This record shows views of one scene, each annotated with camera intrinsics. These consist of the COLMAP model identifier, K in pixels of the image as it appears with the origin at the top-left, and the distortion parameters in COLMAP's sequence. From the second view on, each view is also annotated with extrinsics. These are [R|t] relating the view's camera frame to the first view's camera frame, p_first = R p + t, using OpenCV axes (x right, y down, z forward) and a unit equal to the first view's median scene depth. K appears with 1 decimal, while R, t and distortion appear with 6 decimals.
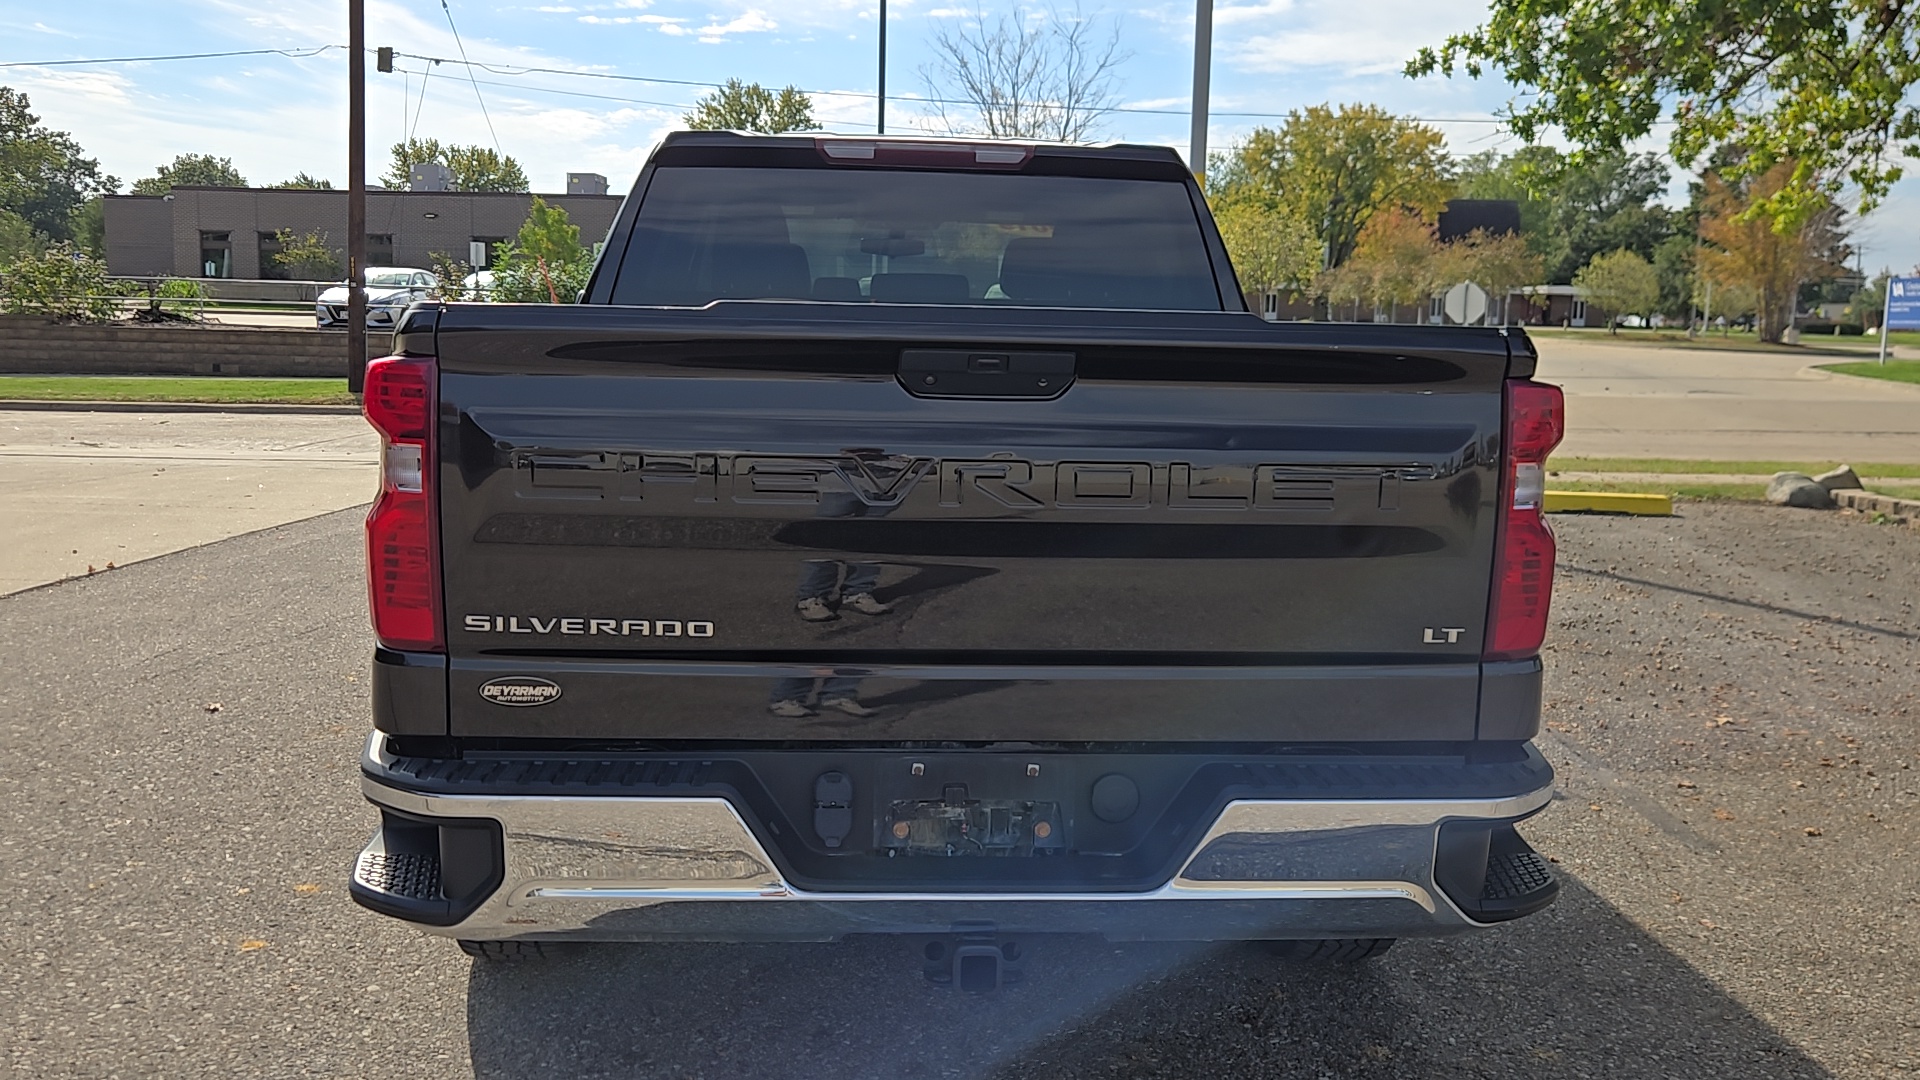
lens RADIAL K [[1579.6, 0, 960.0], [0, 1579.6, 540.0], [0, 0, 1]] dist [0.016545, -0.011644]
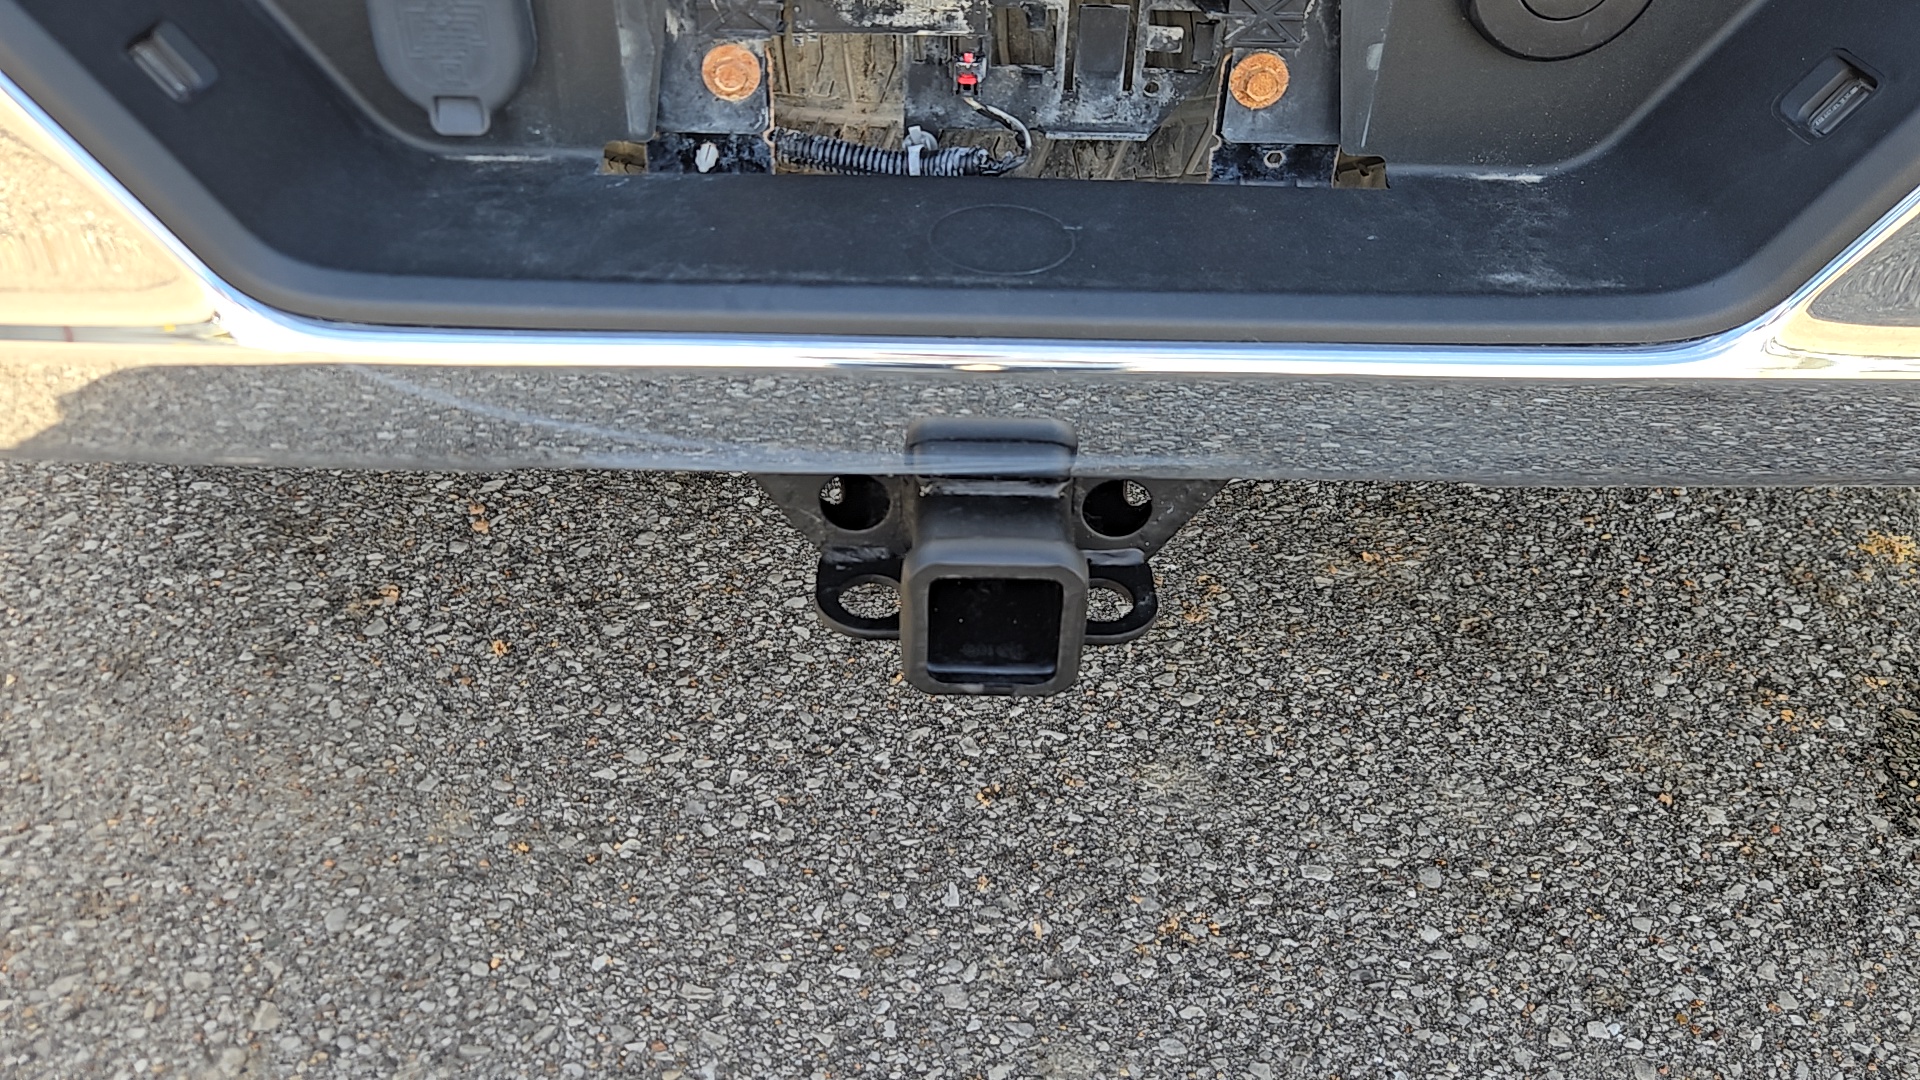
lens RADIAL K [[1605.6, 0, 954.9], [0, 1605.6, 538.9], [0, 0, 1]] dist [0.005320, -0.006448]
pose [[0.997965, 0.036189, -0.052492, 0.017527], [-0.006464, 0.876492, 0.481373, 0.119721], [0.063430, -0.480054, 0.874943, 0.715713]]
